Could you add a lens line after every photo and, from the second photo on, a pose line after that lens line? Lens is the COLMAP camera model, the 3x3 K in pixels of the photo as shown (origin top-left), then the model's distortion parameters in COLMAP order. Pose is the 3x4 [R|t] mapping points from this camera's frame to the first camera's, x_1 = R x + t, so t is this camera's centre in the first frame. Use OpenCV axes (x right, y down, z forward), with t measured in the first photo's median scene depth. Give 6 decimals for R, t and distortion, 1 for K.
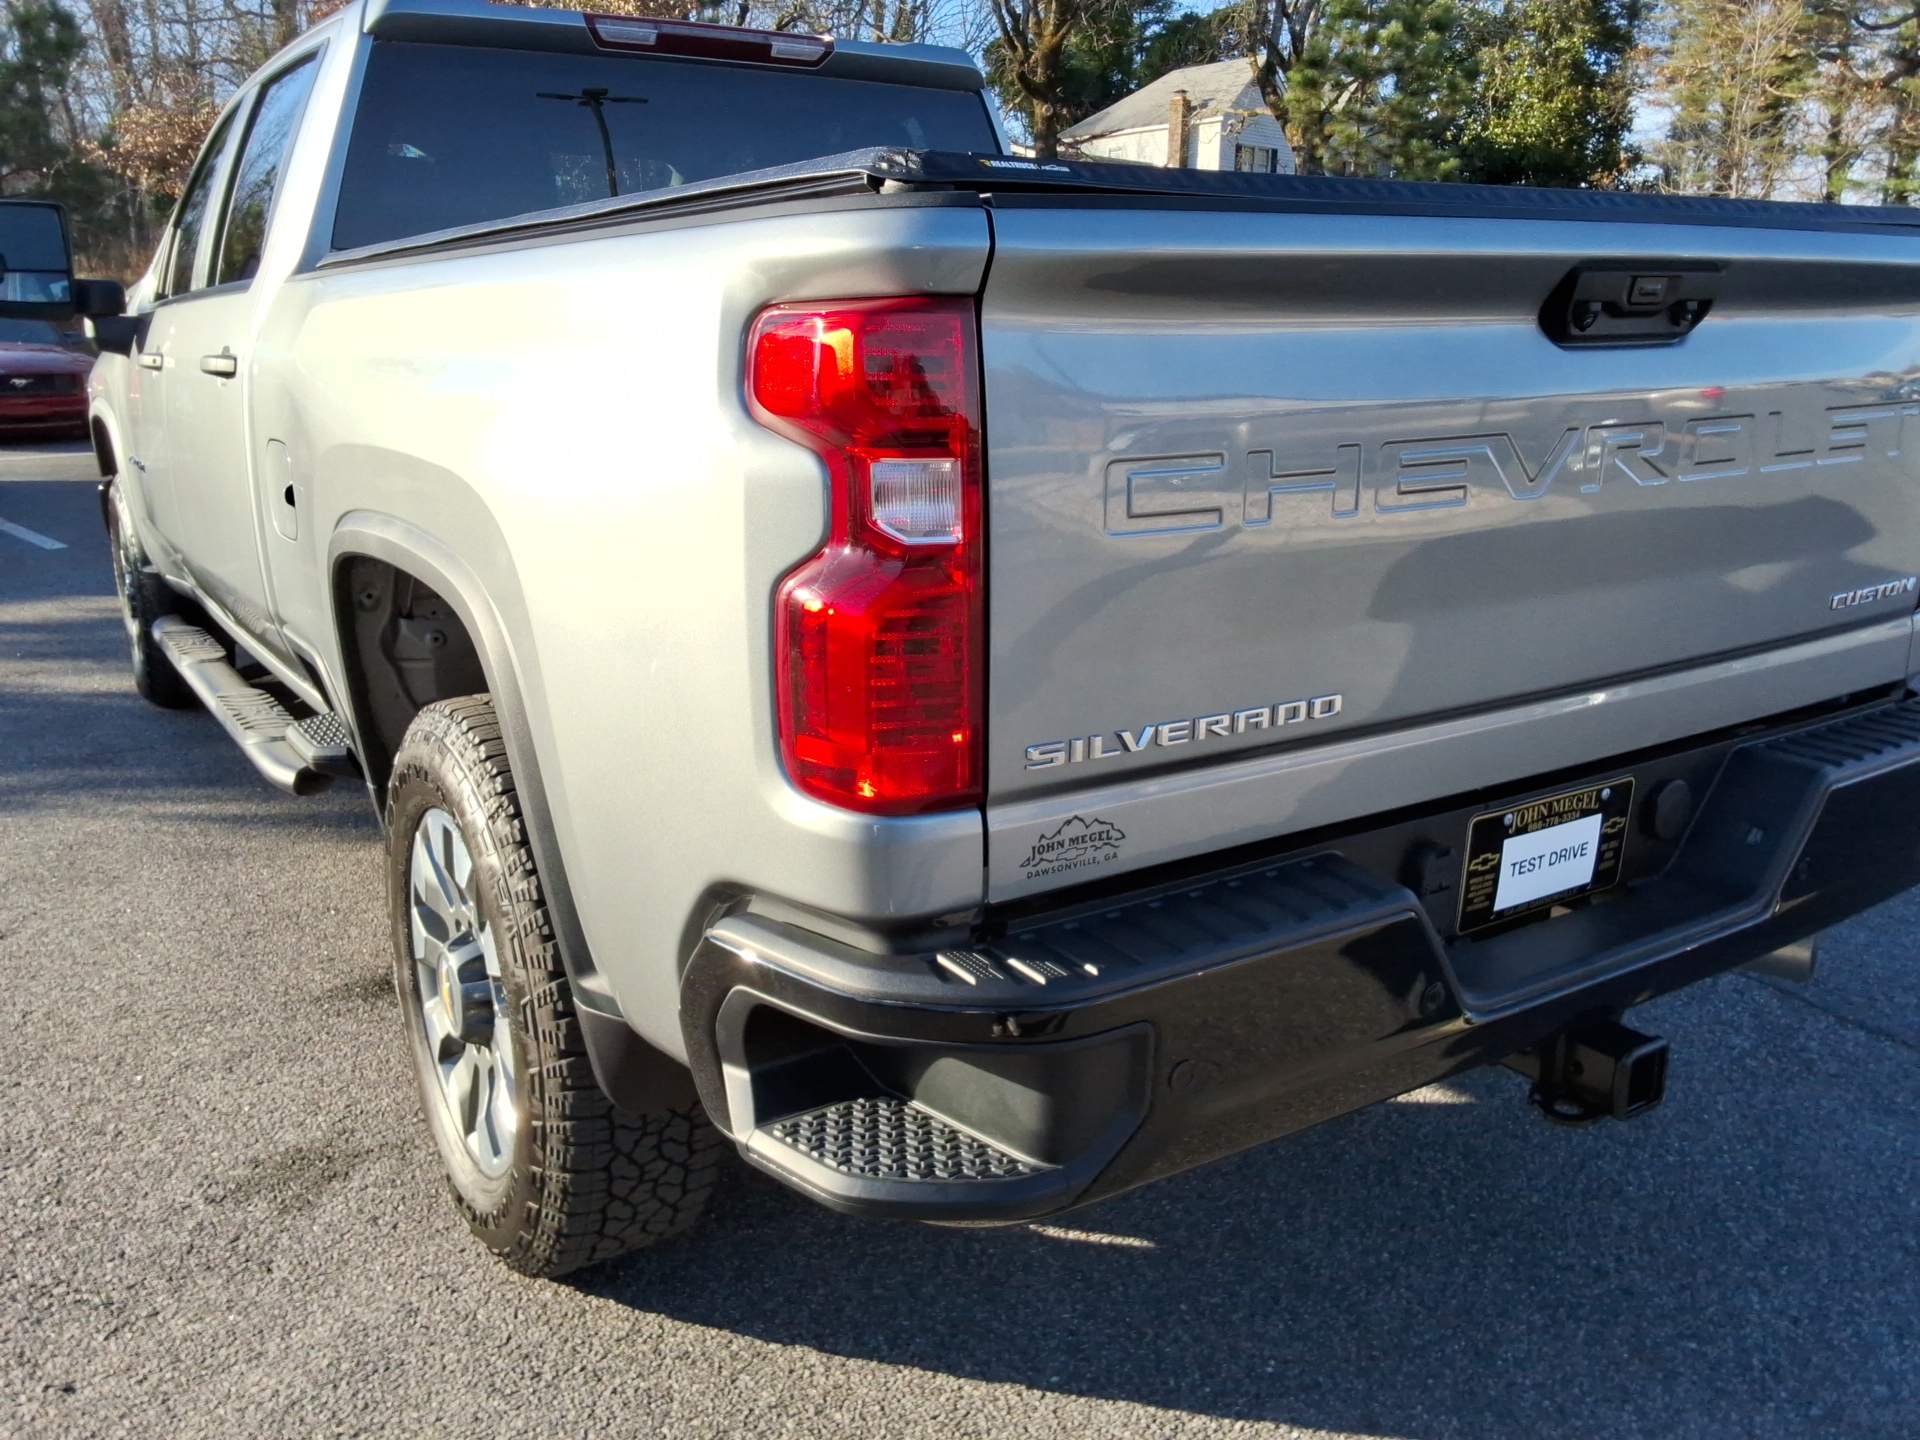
lens RADIAL K [[1543.8, 0, 956.5], [0, 1543.8, 719.2], [0, 0, 1]] dist [0.097667, -0.156155]
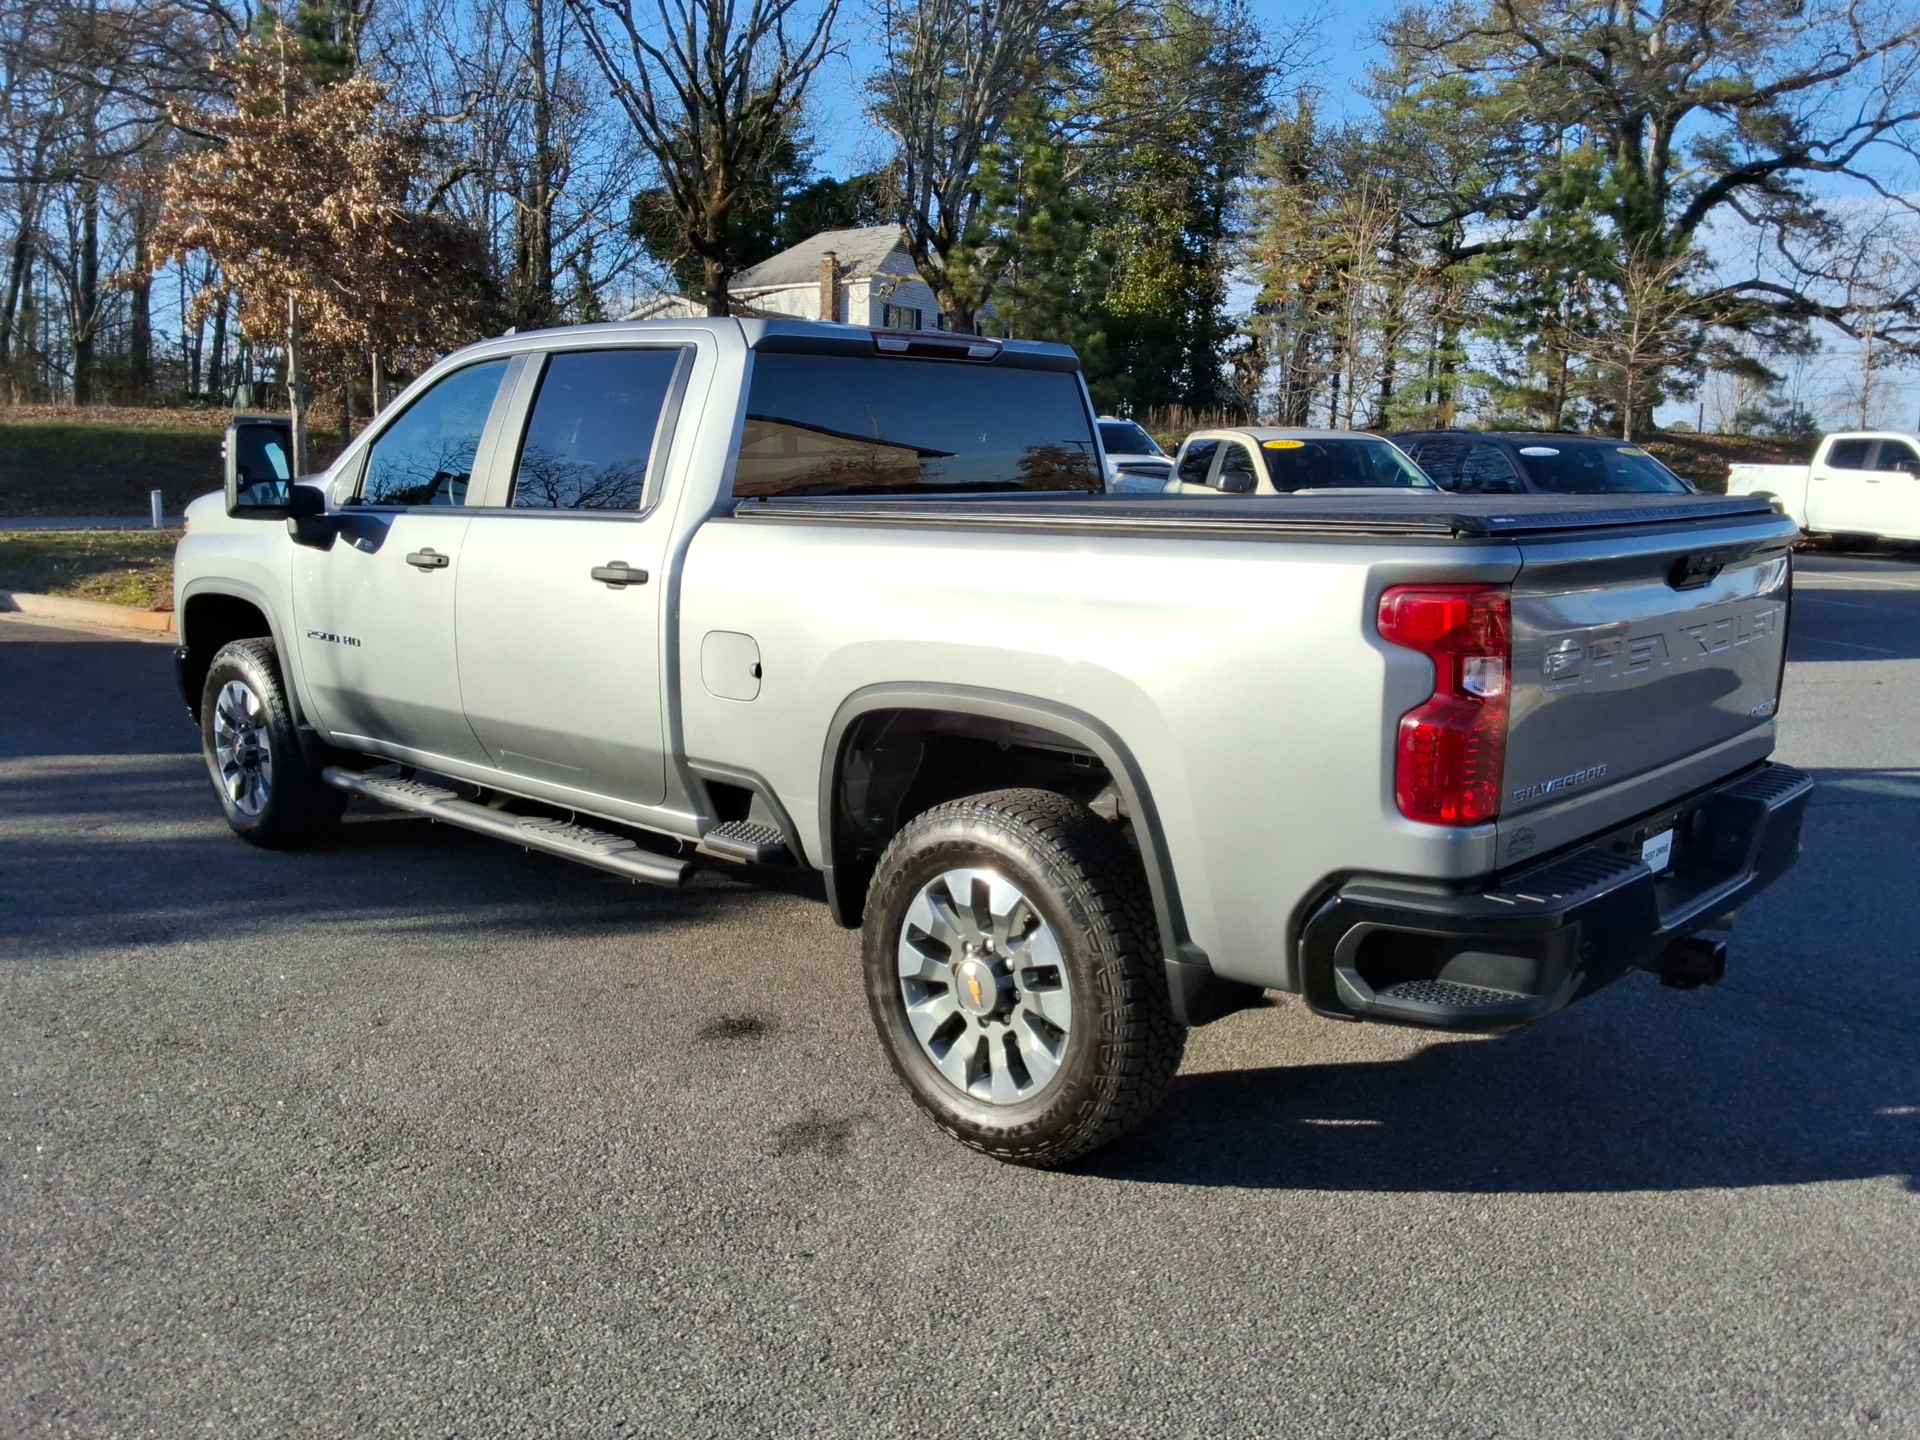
lens RADIAL K [[1541.2, 0, 962.6], [0, 1541.2, 724.6], [0, 0, 1]] dist [0.123819, -0.172548]
pose [[0.971557, -0.029455, 0.234967, -0.536297], [0.048231, 0.996049, -0.074566, 0.022500], [-0.231842, 0.083778, 0.969139, -0.399554]]
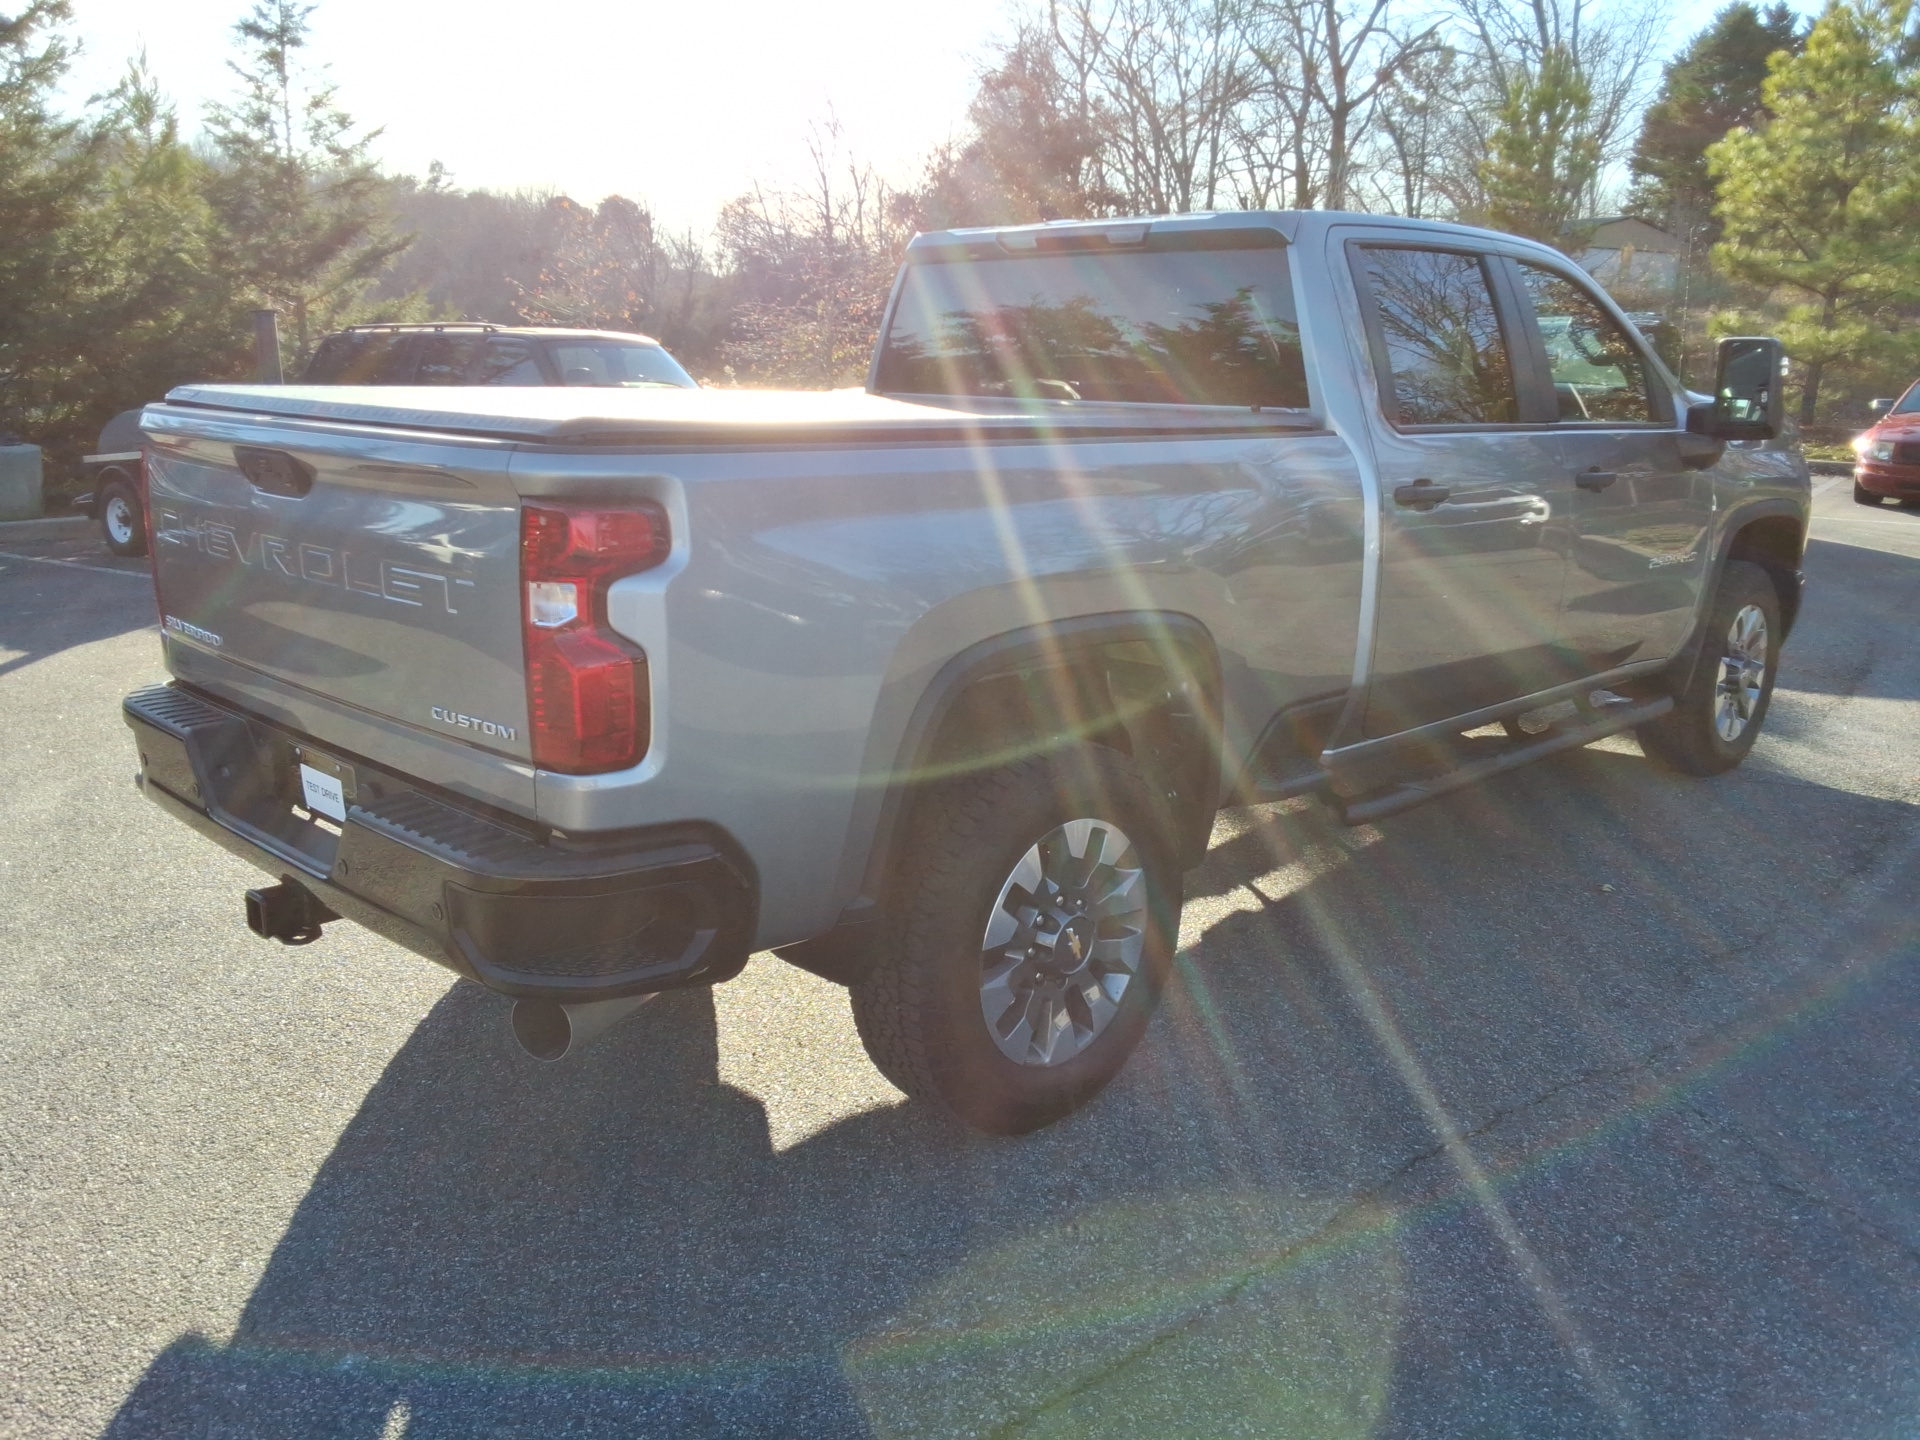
lens RADIAL K [[1521.9, 0, 962.2], [0, 1521.9, 723.0], [0, 0, 1]] dist [0.103536, -0.152510]
pose [[0.222088, 0.235968, -0.946042, 1.289485], [-0.259237, 0.949641, 0.176008, -0.279475], [0.939932, 0.206160, 0.272075, 0.725827]]
